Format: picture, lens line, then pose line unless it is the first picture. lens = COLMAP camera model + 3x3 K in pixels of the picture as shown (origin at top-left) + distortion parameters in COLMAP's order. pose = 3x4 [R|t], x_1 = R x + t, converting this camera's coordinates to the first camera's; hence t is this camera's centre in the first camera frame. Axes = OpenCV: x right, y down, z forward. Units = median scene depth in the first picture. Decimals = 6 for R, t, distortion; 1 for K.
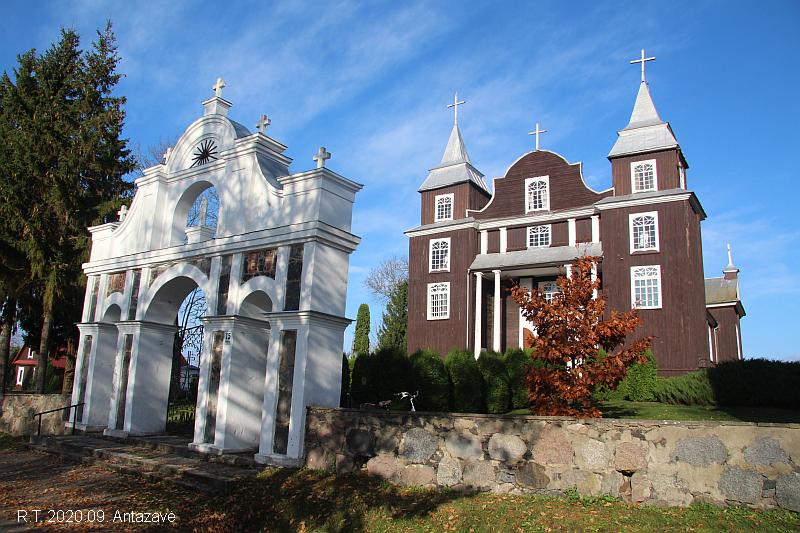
lens RADIAL K [[598.9, 0, 400.0], [0, 598.9, 266.5], [0, 0, 1]] dist [-0.000349, 0.003597]
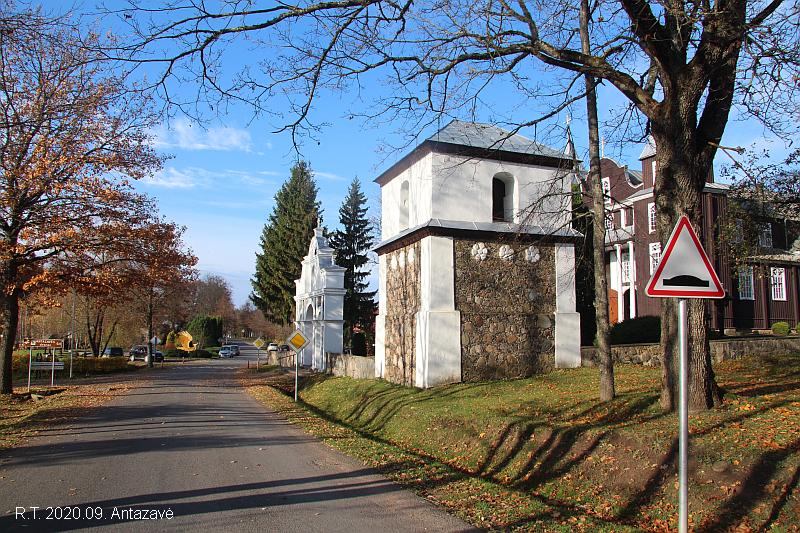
lens RADIAL K [[598.9, 0, 400.0], [0, 598.9, 266.5], [0, 0, 1]] dist [-0.000349, 0.003597]
pose [[0.853393, -0.124301, -0.506231, 0.521277], [0.155515, 0.987638, 0.019658, -0.055825], [0.497530, -0.095503, 0.862174, -0.406582]]
